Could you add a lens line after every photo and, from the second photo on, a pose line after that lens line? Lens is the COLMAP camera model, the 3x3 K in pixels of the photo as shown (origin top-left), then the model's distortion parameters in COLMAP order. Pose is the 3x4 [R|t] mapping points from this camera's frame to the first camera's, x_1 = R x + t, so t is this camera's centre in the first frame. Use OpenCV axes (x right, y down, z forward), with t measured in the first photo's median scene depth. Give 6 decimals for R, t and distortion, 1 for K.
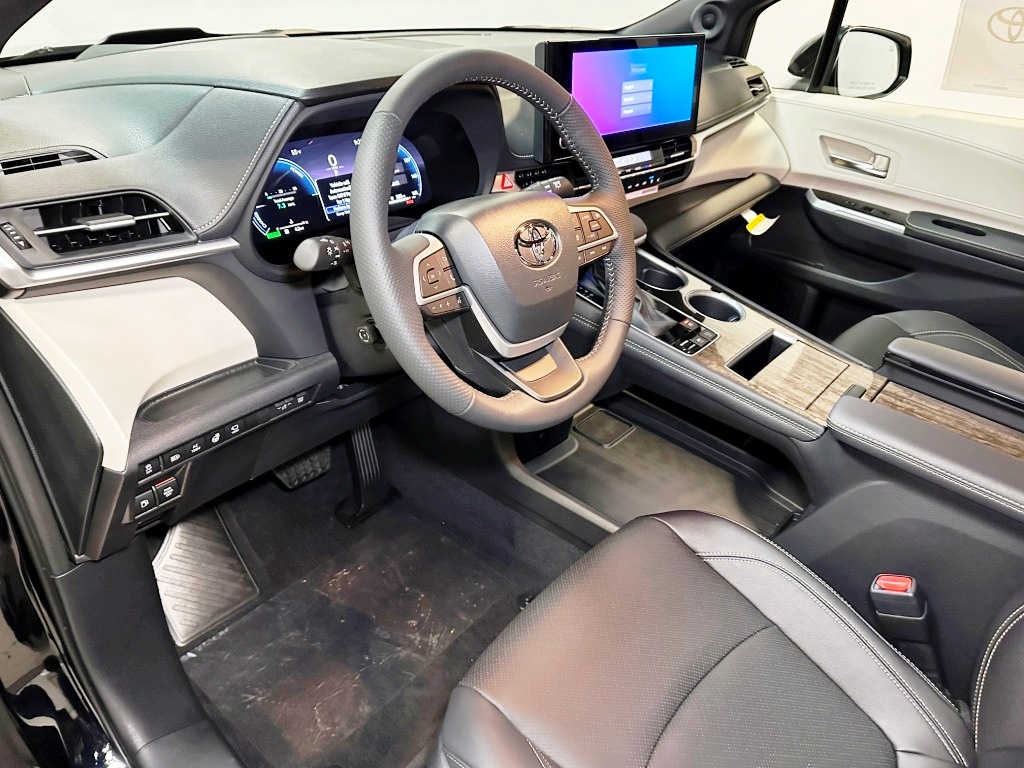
lens RADIAL K [[707.1, 0, 512.0], [0, 707.1, 384.0], [0, 0, 1]] dist [0.085062, -0.128685]
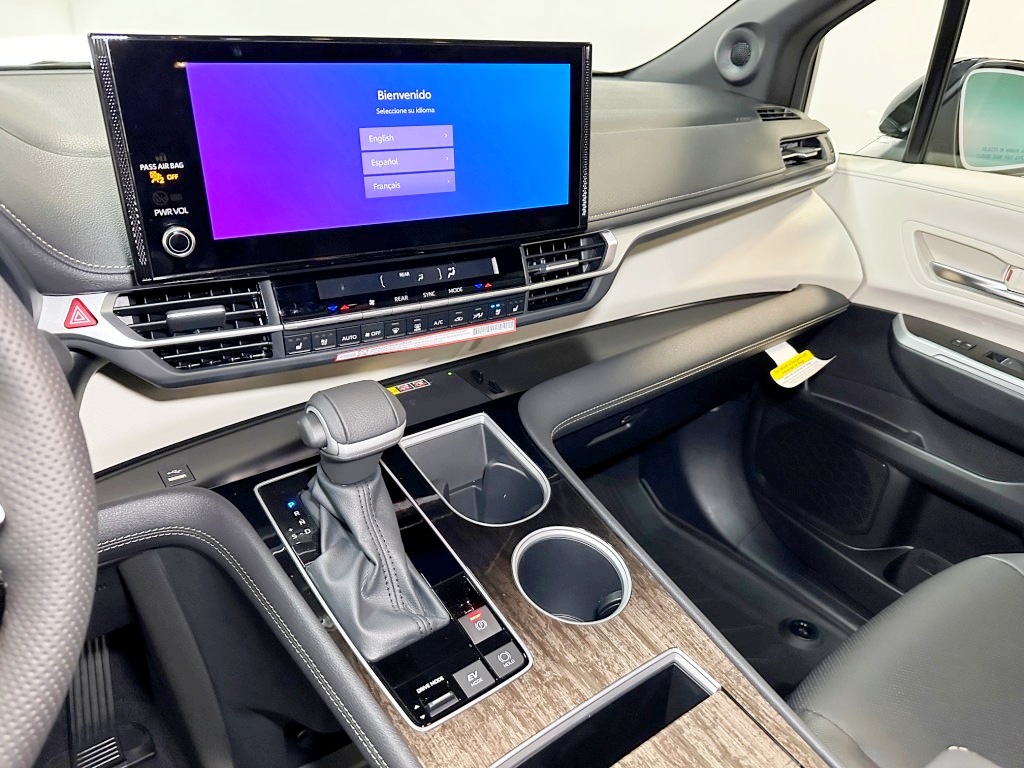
lens RADIAL K [[707.1, 0, 512.0], [0, 707.1, 384.0], [0, 0, 1]] dist [0.085062, -0.128685]
pose [[0.973908, 0.081499, -0.211805, 0.317037], [-0.099252, 0.992265, -0.074564, -0.186378], [0.204090, 0.093641, 0.974463, 0.471563]]
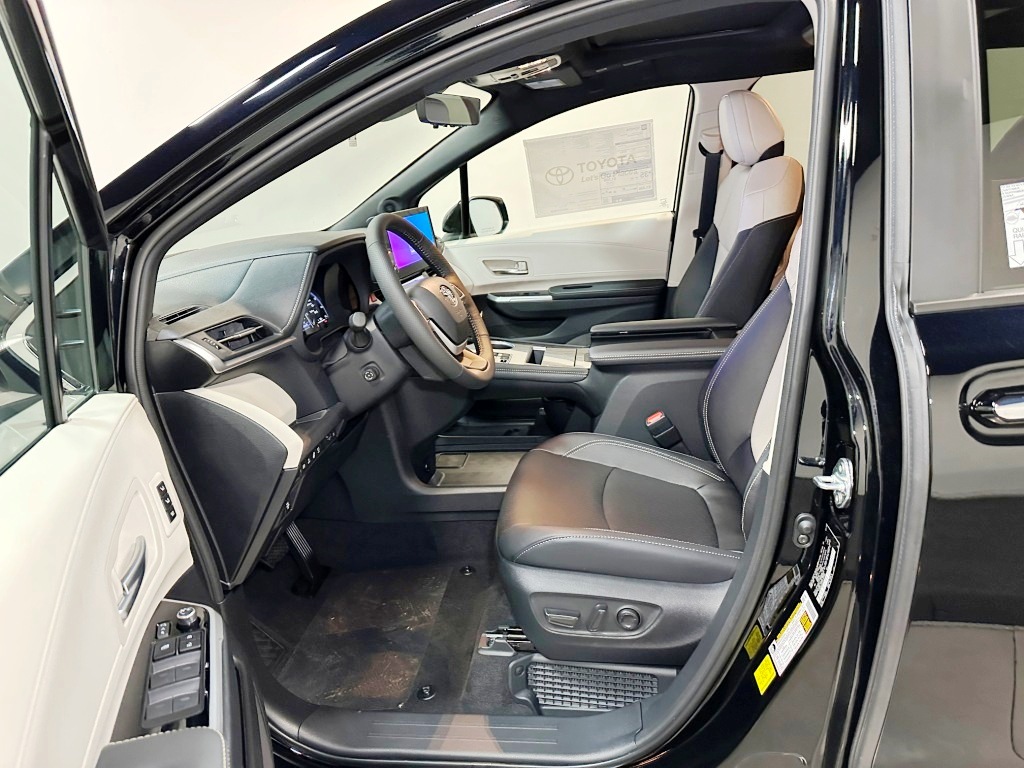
lens RADIAL K [[707.1, 0, 512.0], [0, 707.1, 384.0], [0, 0, 1]] dist [0.085062, -0.128685]
pose [[0.821841, -0.294847, 0.487486, -0.487509], [0.414374, 0.896584, -0.156302, 0.229526], [-0.390987, 0.330457, 0.859027, -0.381685]]
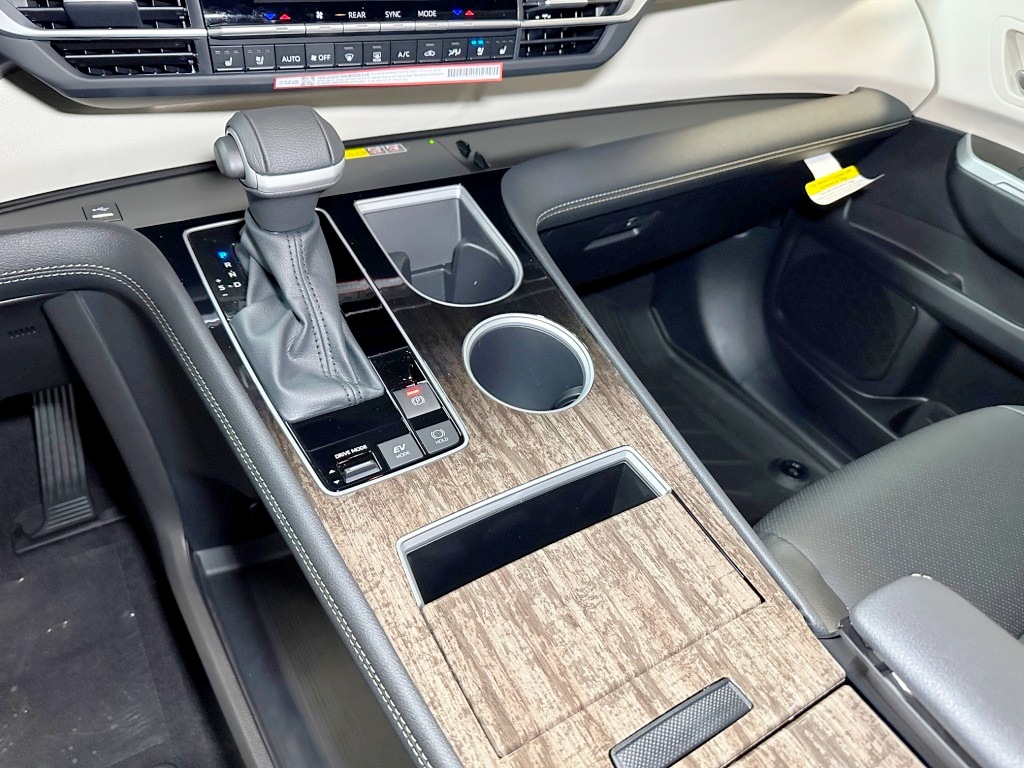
lens RADIAL K [[707.1, 0, 512.0], [0, 707.1, 384.0], [0, 0, 1]] dist [0.085062, -0.128685]
pose [[0.949925, 0.222183, -0.219719, 0.351118], [-0.191527, 0.969581, 0.152417, -0.151192], [0.246900, -0.102702, 0.963583, 0.538209]]
